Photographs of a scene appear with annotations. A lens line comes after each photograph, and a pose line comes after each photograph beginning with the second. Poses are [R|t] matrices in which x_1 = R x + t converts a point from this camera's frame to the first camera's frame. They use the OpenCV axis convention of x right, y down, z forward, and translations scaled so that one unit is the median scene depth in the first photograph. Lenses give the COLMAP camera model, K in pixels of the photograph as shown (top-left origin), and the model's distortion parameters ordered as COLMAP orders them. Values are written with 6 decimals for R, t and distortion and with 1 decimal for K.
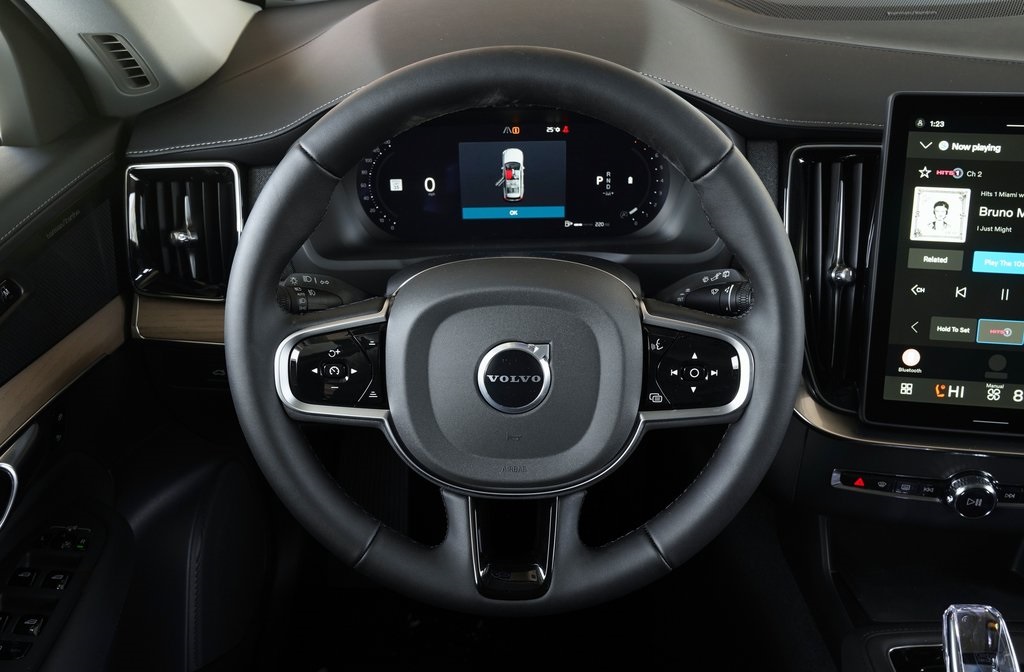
lens RADIAL K [[880.6, 0, 512.0], [0, 880.6, 336.0], [0, 0, 1]] dist [-0.077963, 0.126814]
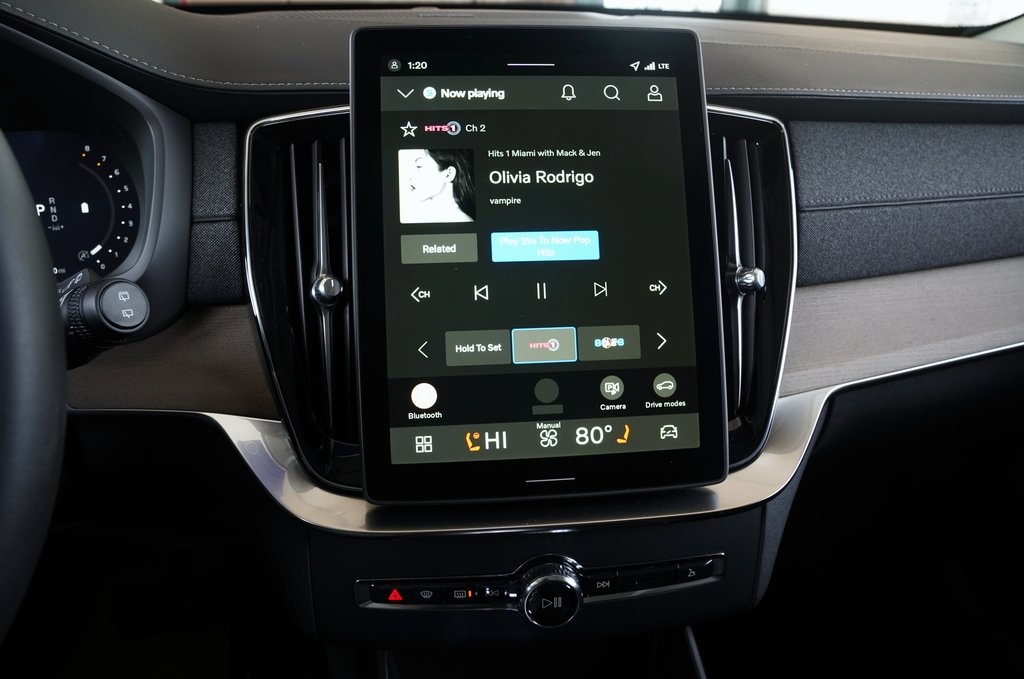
lens RADIAL K [[703.0, 0, 512.0], [0, 703.0, 339.5], [0, 0, 1]] dist [-0.123207, 0.080917]
pose [[0.972220, -0.073476, 0.222239, 0.415934], [0.113415, 0.978429, -0.172667, 0.084071], [-0.204758, 0.193075, 0.959581, 0.474557]]
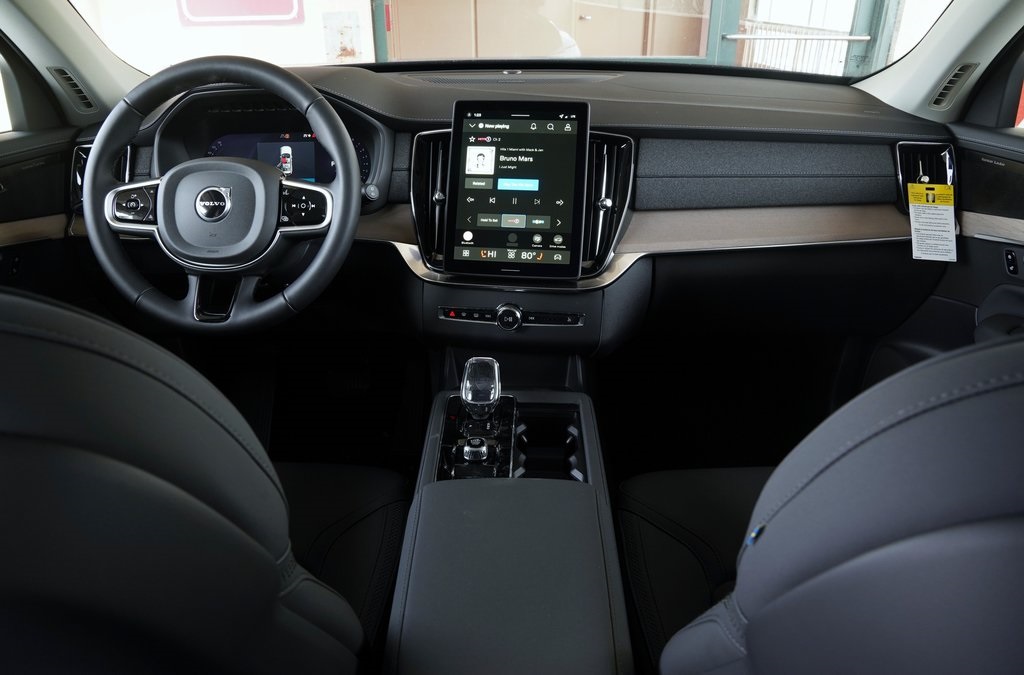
lens RADIAL K [[710.6, 0, 512.0], [0, 710.6, 337.5], [0, 0, 1]] dist [-0.128625, 0.089330]
pose [[0.999868, 0.016217, 0.000485, 0.564281], [-0.015906, 0.985718, -0.167649, 0.491897], [-0.003197, 0.167619, 0.985847, -0.438327]]
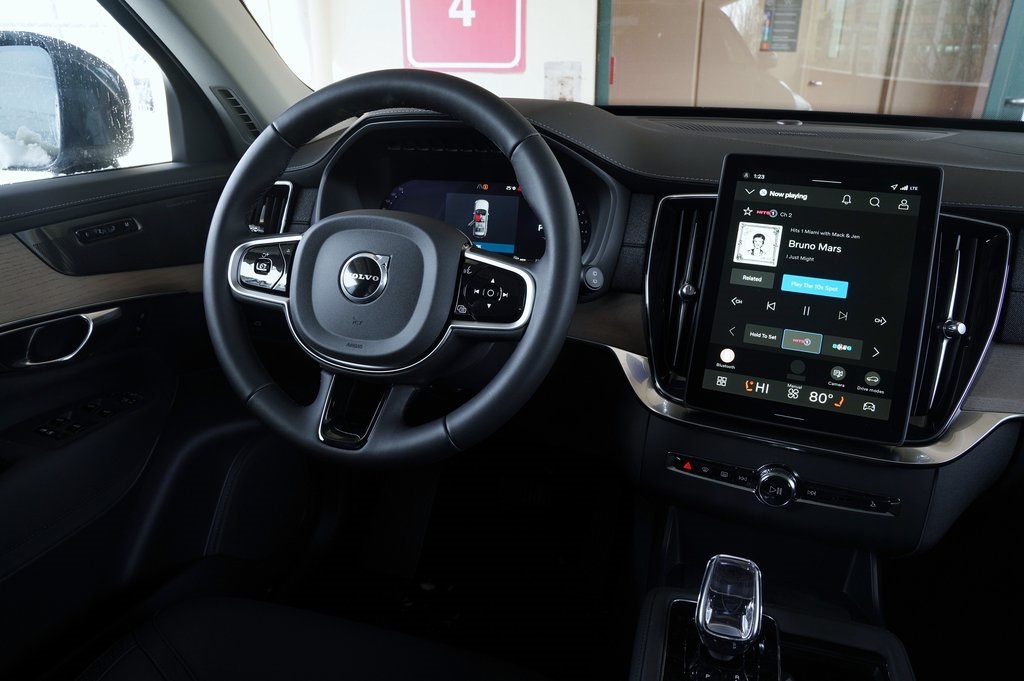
lens RADIAL K [[703.0, 0, 512.0], [0, 703.0, 340.5], [0, 0, 1]] dist [-0.123207, 0.080917]
pose [[0.957257, 0.126463, -0.260127, 0.428598], [-0.184629, 0.959453, -0.212982, 0.271054], [0.222645, 0.251905, 0.941792, 0.017705]]
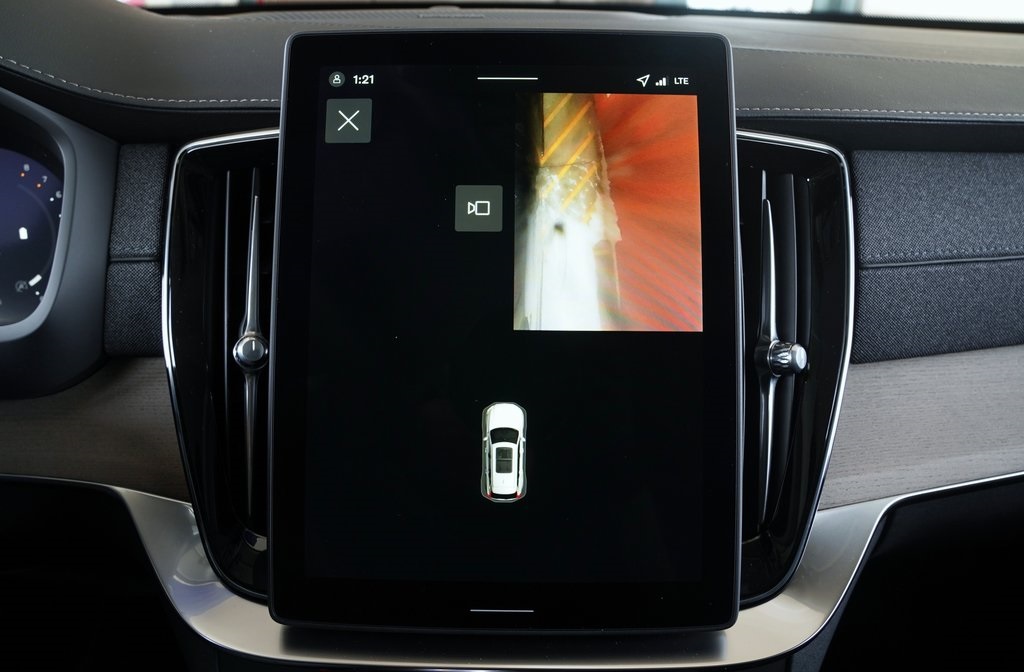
lens RADIAL K [[710.6, 0, 512.0], [0, 710.6, 336.0], [0, 0, 1]] dist [-0.128625, 0.089330]
pose [[0.992669, -0.027029, 0.117806, 0.519758], [0.049202, 0.980629, -0.189596, 0.016024], [-0.110399, 0.194003, 0.974769, 0.563737]]
